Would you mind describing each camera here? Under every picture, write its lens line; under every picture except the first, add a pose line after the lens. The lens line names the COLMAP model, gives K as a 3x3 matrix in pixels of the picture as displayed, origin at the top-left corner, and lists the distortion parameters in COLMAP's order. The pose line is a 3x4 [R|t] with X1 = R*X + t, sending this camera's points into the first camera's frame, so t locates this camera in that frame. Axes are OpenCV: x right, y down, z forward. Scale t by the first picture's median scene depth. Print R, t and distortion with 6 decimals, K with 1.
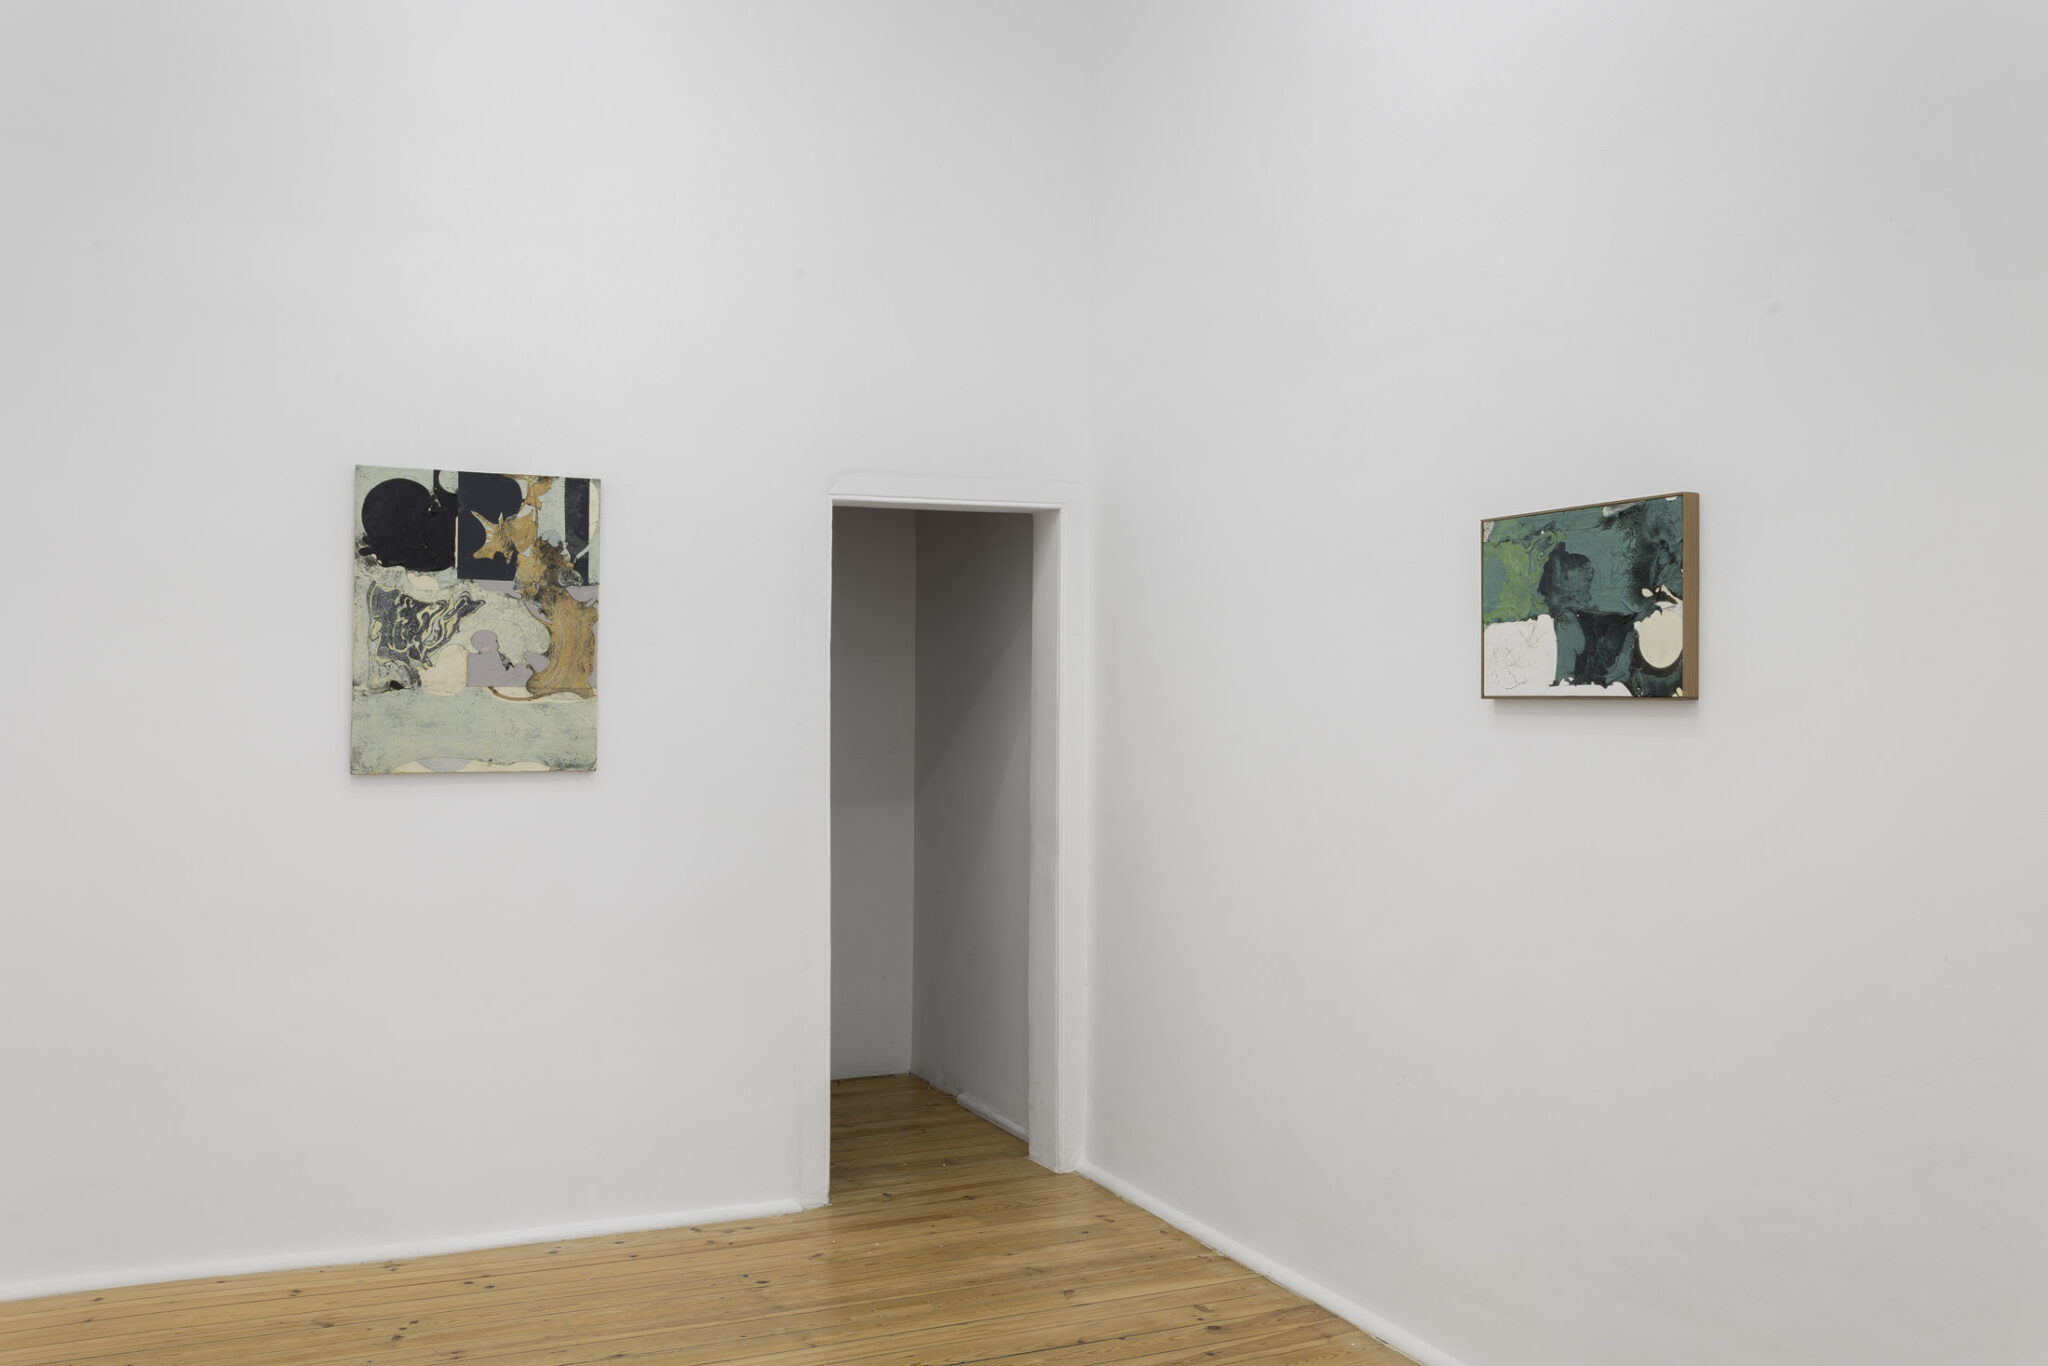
lens RADIAL K [[1686.2, 0, 1005.1], [0, 1686.2, 688.1], [0, 0, 1]] dist [0.006182, 0.007166]
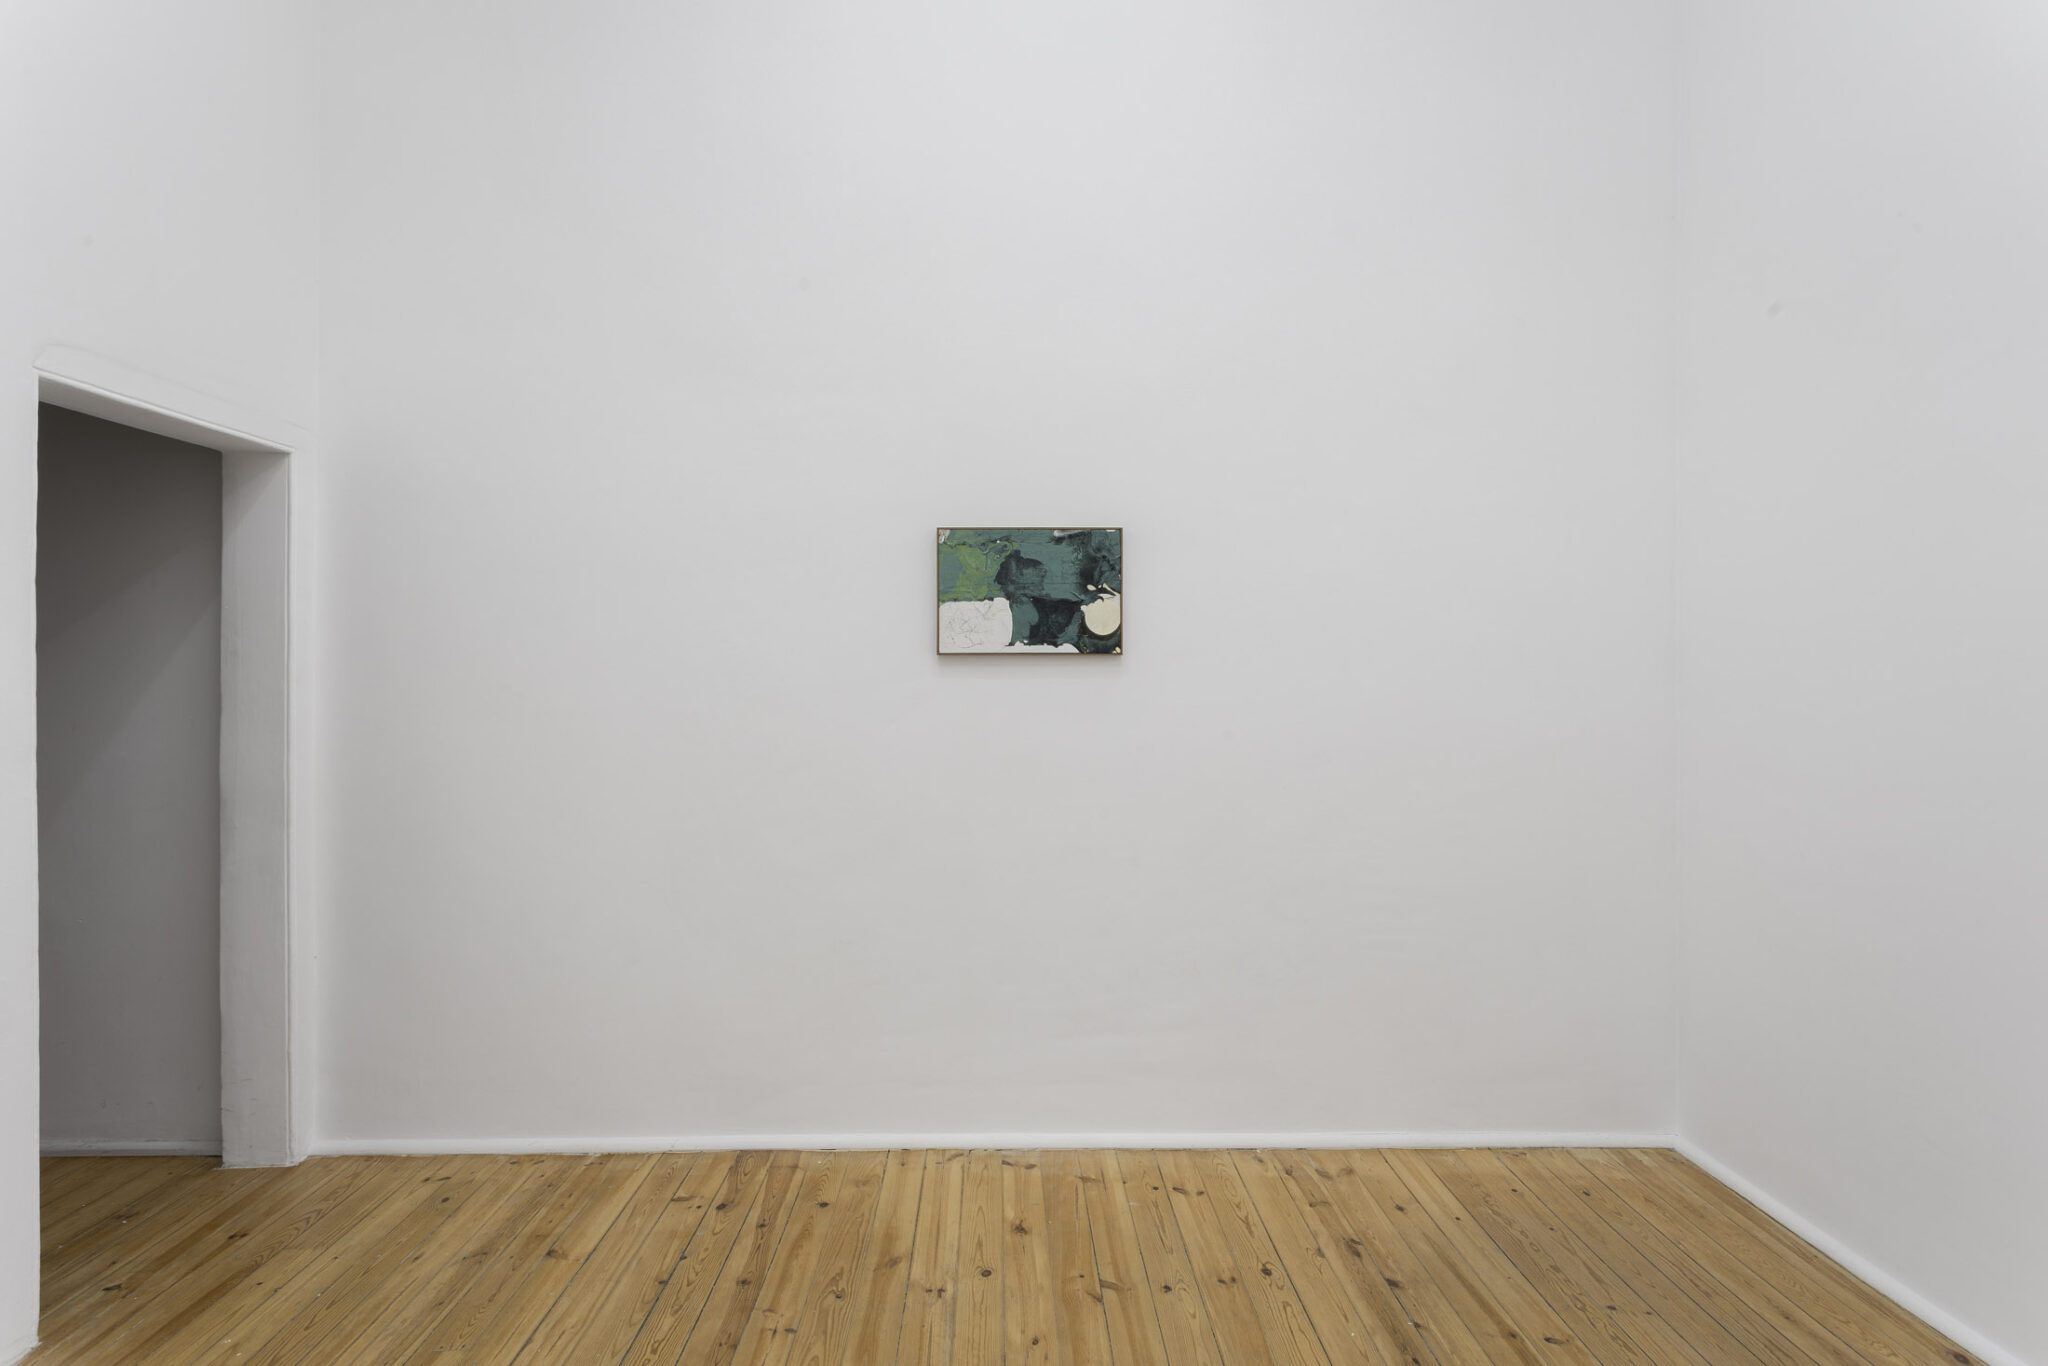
lens RADIAL K [[969.2, 0, 1016.1], [0, 969.2, 682.4], [0, 0, 1]] dist [-0.000771, -0.000124]
pose [[0.408167, -0.006591, 0.912884, -0.344587], [-0.000610, 0.999972, 0.007493, 0.018564], [-0.912907, -0.003615, 0.408151, 0.491520]]
